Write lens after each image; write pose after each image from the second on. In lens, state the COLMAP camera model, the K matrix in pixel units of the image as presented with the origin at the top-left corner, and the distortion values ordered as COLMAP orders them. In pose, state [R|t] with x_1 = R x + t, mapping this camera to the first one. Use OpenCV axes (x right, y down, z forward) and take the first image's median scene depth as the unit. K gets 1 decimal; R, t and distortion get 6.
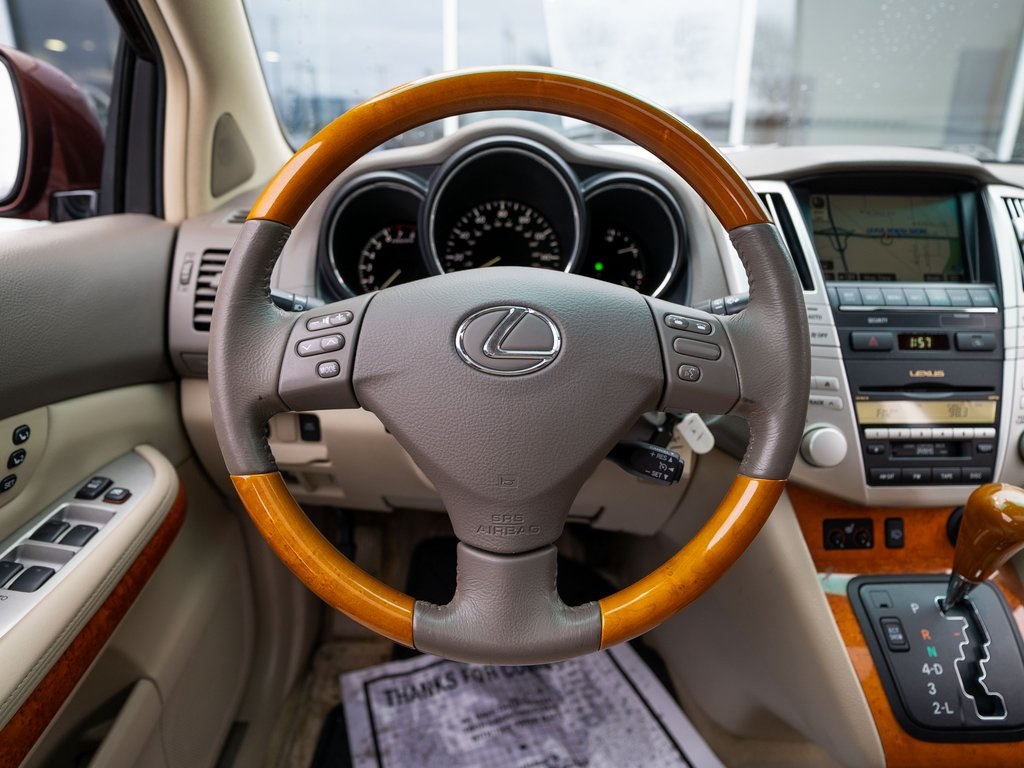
lens RADIAL K [[650.5, 0, 512.7], [0, 650.5, 357.7], [0, 0, 1]] dist [-0.062525, 0.034503]
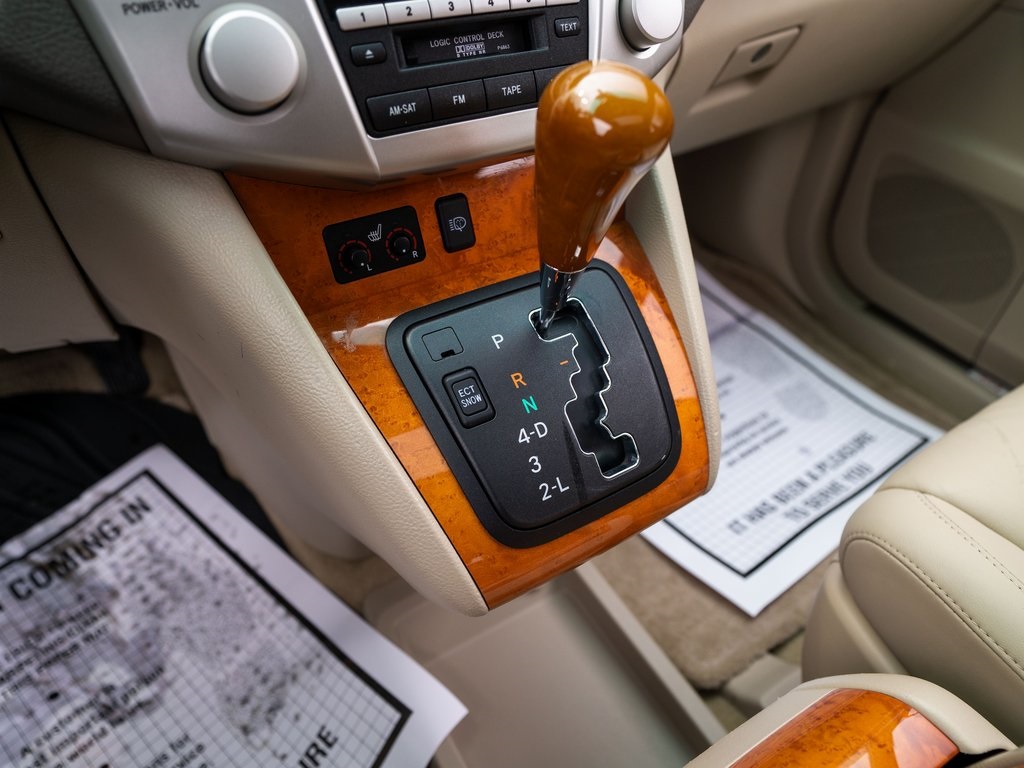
lens RADIAL K [[679.0, 0, 511.4], [0, 679.0, 379.5], [0, 0, 1]] dist [-0.050307, 0.032928]
pose [[0.865390, -0.320133, 0.385506, 0.368791], [0.153832, 0.901896, 0.403632, 0.167170], [-0.476902, -0.289995, 0.829739, 0.441300]]
